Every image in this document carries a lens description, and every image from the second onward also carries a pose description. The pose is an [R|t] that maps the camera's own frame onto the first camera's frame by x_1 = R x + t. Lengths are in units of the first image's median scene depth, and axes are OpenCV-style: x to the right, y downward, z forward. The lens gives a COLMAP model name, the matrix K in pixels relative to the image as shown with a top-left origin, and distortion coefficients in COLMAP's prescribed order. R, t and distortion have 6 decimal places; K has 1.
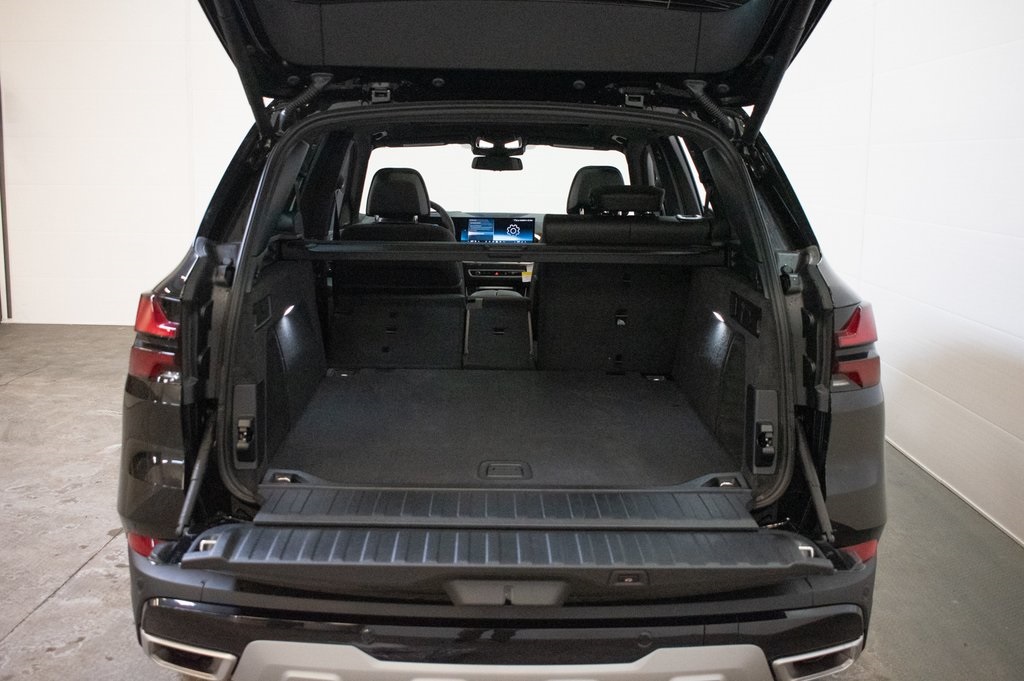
lens RADIAL K [[979.2, 0, 517.7], [0, 979.2, 334.5], [0, 0, 1]] dist [-0.037397, 0.000000]
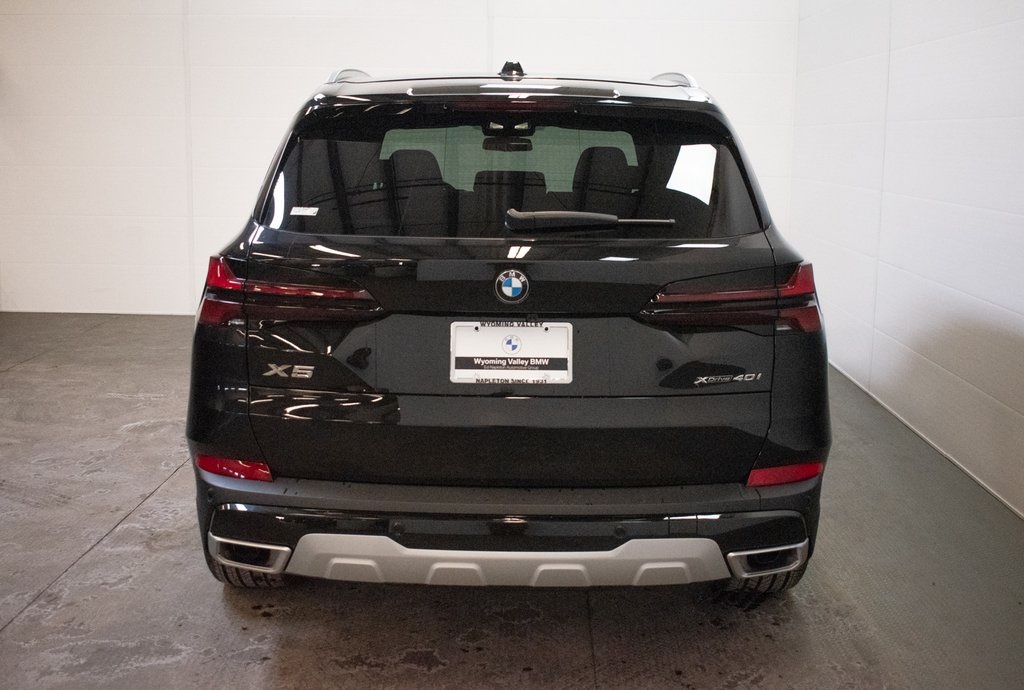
lens RADIAL K [[1144.3, 0, 507.9], [0, 1144.3, 349.6], [0, 0, 1]] dist [0.007148, 0.000000]
pose [[0.999637, -0.001020, -0.026914, 0.014200], [0.001266, 0.999958, 0.009116, 0.035772], [0.026904, -0.009147, 0.999596, -0.245902]]
